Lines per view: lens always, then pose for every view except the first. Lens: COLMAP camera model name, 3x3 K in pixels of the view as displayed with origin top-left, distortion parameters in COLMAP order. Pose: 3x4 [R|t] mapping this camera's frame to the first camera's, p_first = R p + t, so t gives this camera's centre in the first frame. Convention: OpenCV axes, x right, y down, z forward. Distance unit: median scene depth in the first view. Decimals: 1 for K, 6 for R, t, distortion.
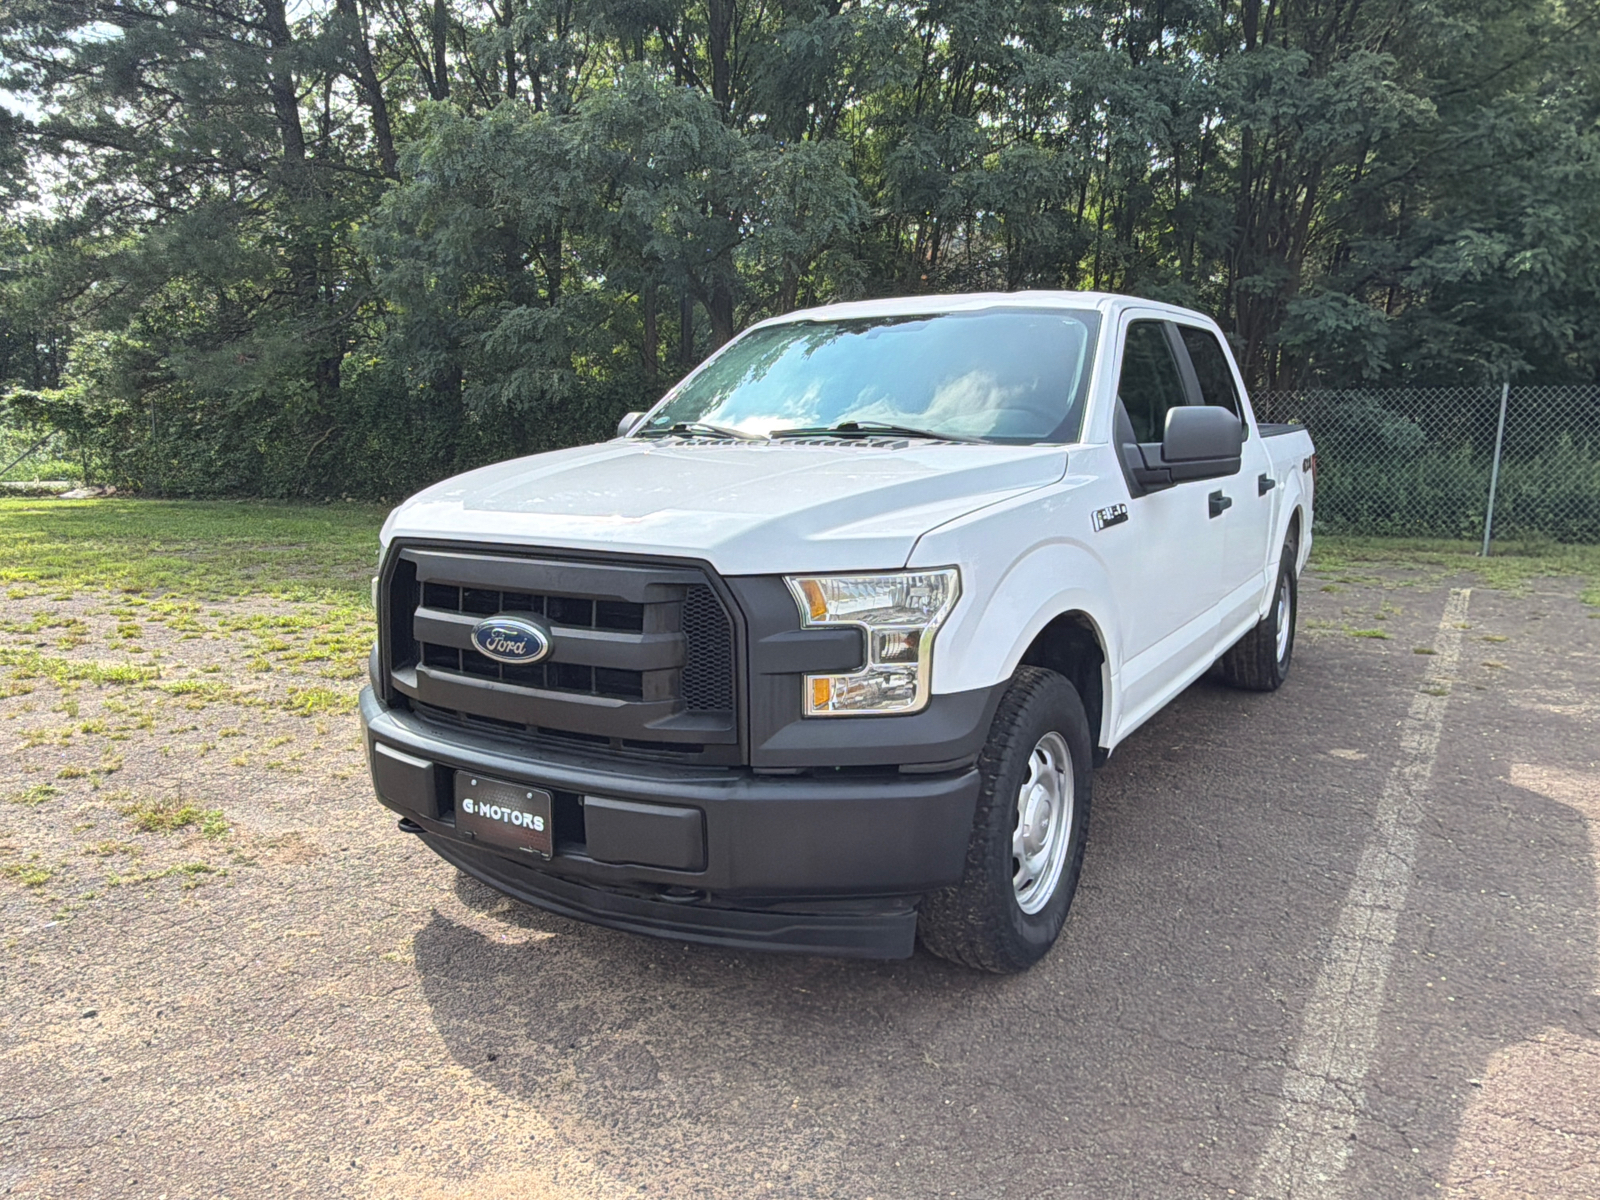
lens RADIAL K [[1145.5, 0, 803.8], [0, 1145.5, 600.2], [0, 0, 1]] dist [-0.005930, 0.009296]
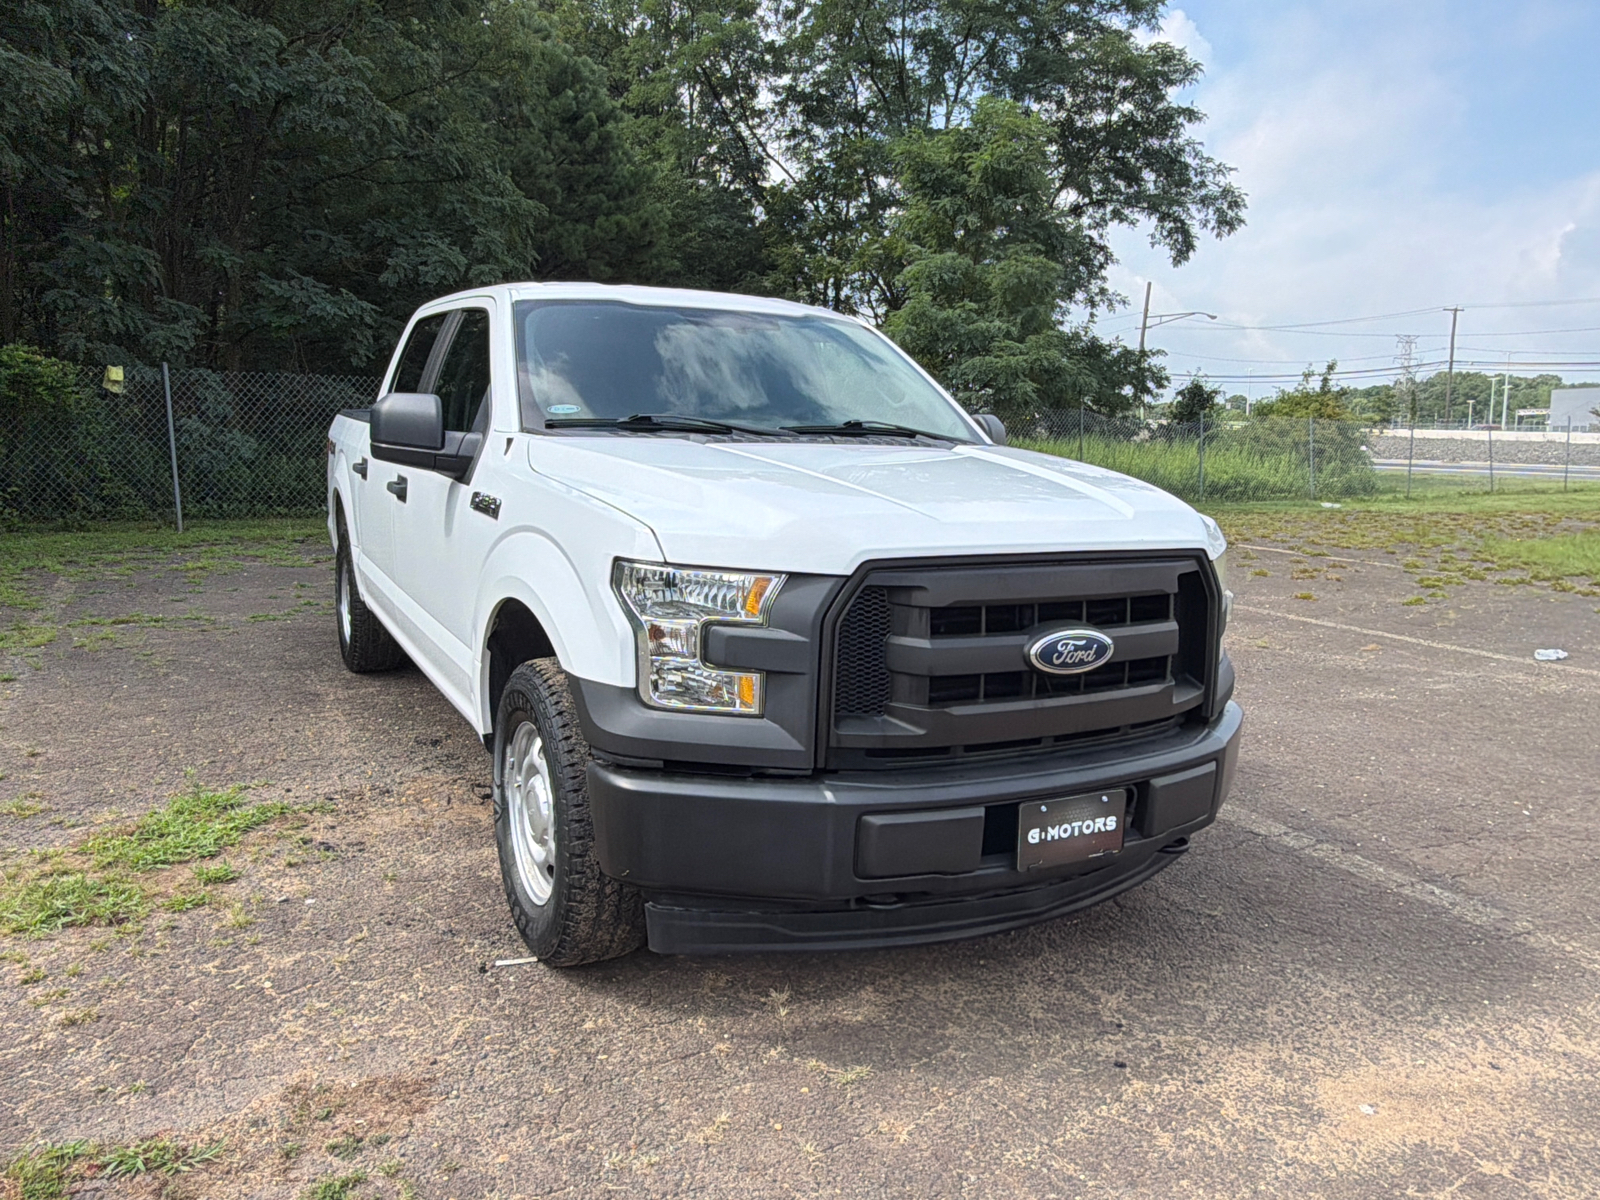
lens RADIAL K [[1145.5, 0, 798.2], [0, 1145.5, 602.9], [0, 0, 1]] dist [-0.005930, 0.009296]
pose [[0.505782, -0.116044, 0.854821, -0.907274], [0.098929, 0.992176, 0.076155, -0.077128], [-0.856970, 0.046048, 0.513305, 0.527544]]
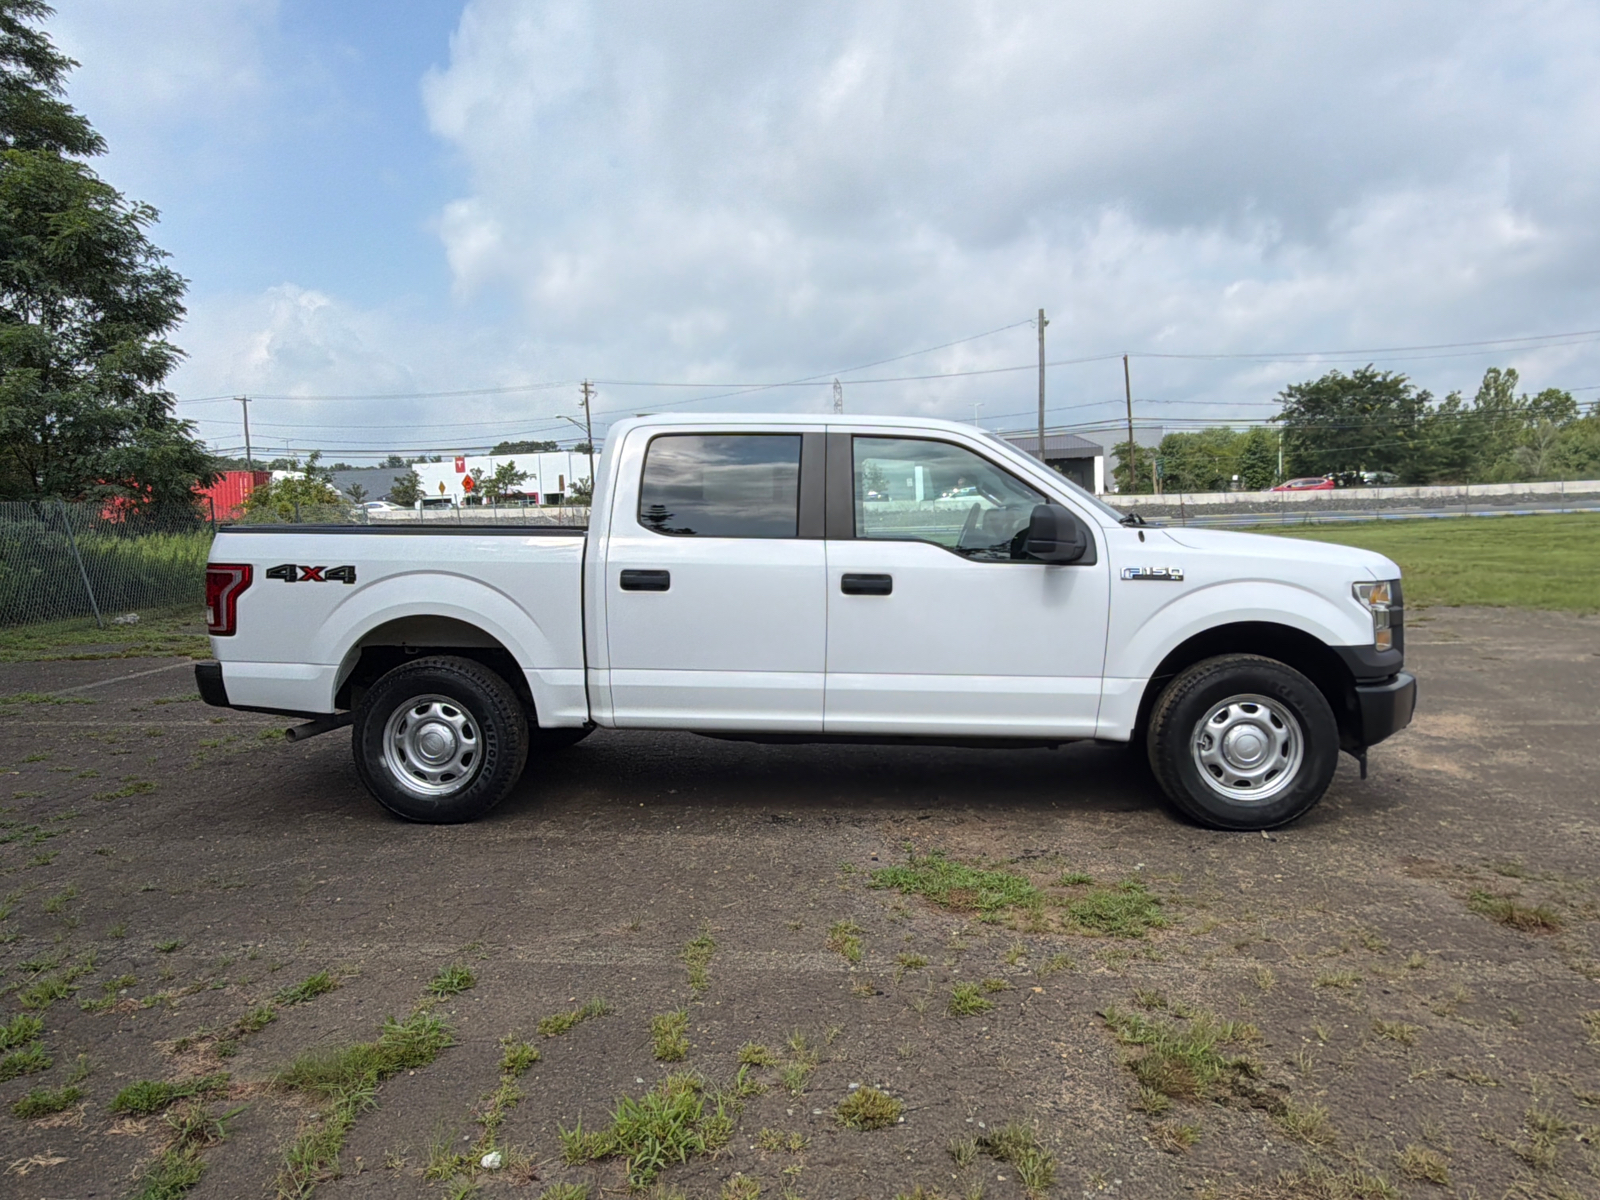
lens RADIAL K [[1145.5, 0, 797.7], [0, 1145.5, 605.7], [0, 0, 1]] dist [-0.005930, 0.009296]
pose [[-0.457408, -0.060523, 0.887195, -1.310293], [0.146973, 0.978815, 0.142547, -0.343134], [-0.877027, 0.195596, -0.438823, 2.251009]]
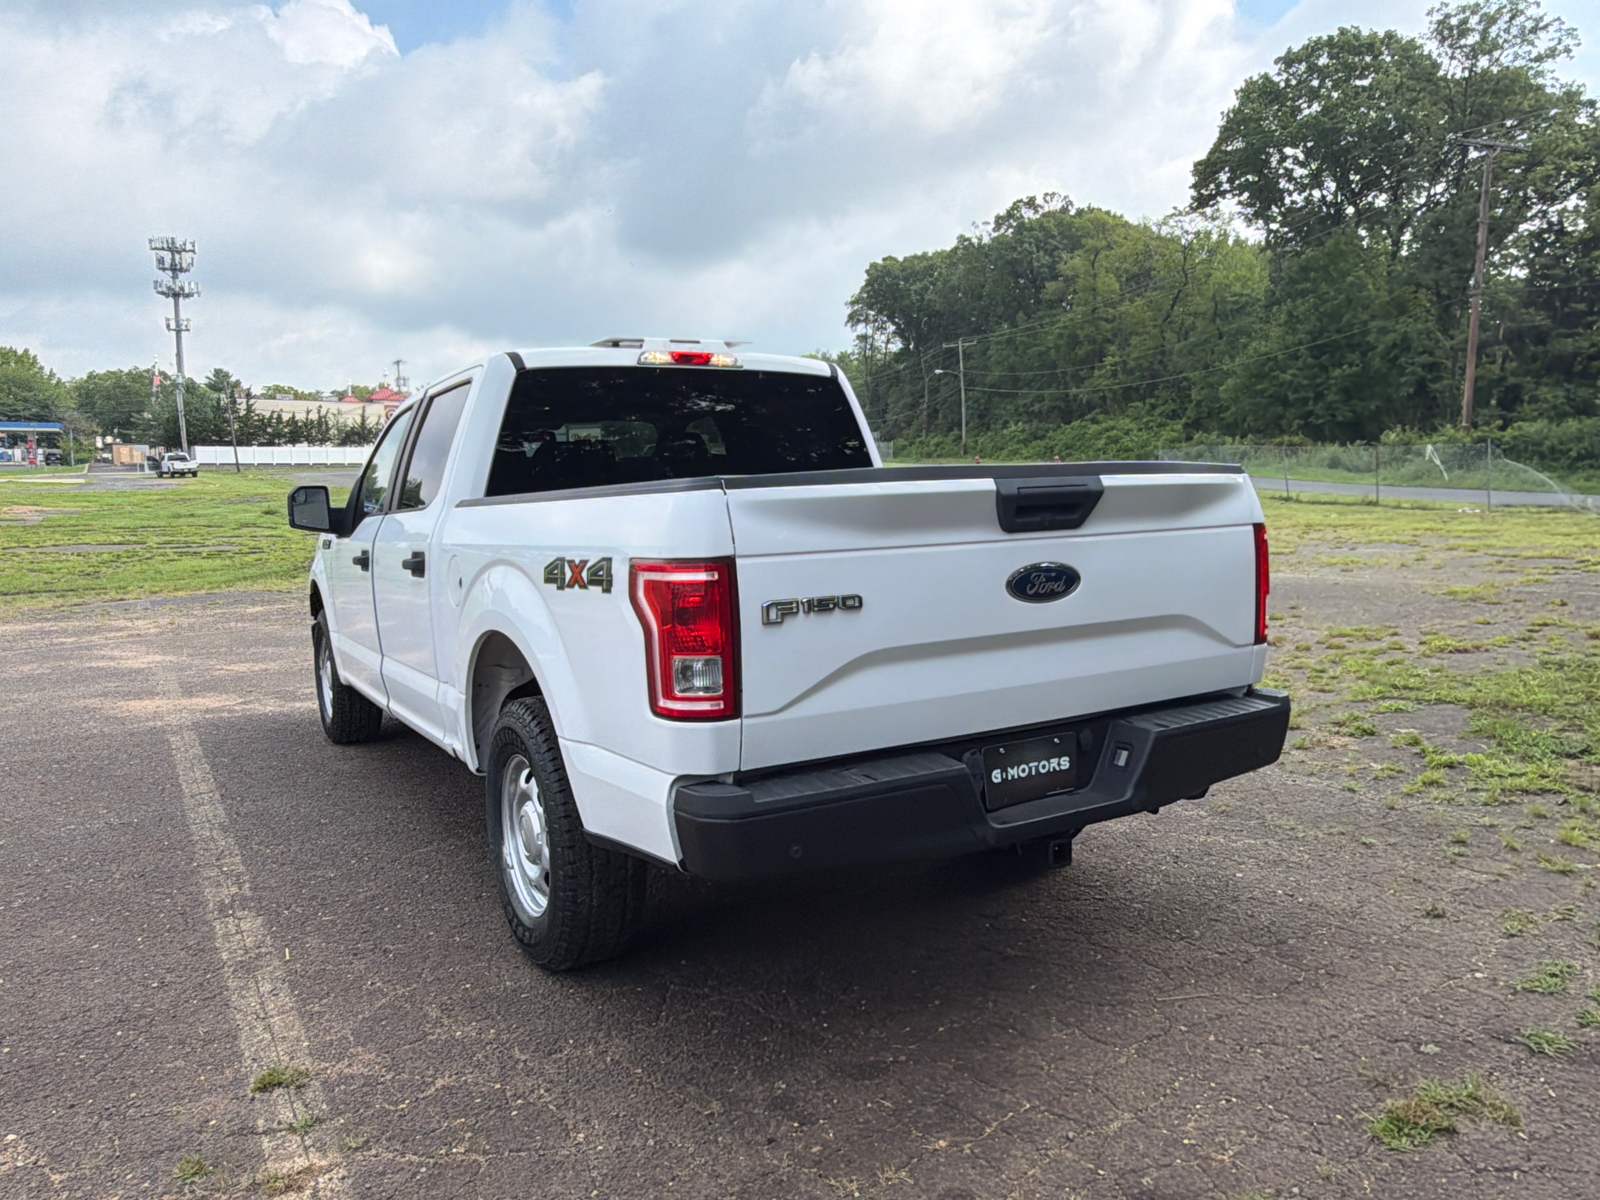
lens RADIAL K [[1145.5, 0, 793.5], [0, 1145.5, 599.1], [0, 0, 1]] dist [-0.005930, 0.009296]
pose [[-0.466863, 0.102733, -0.878342, 1.461607], [-0.102270, 0.980293, 0.169017, -0.353960], [0.878396, 0.168735, -0.447156, 2.351782]]
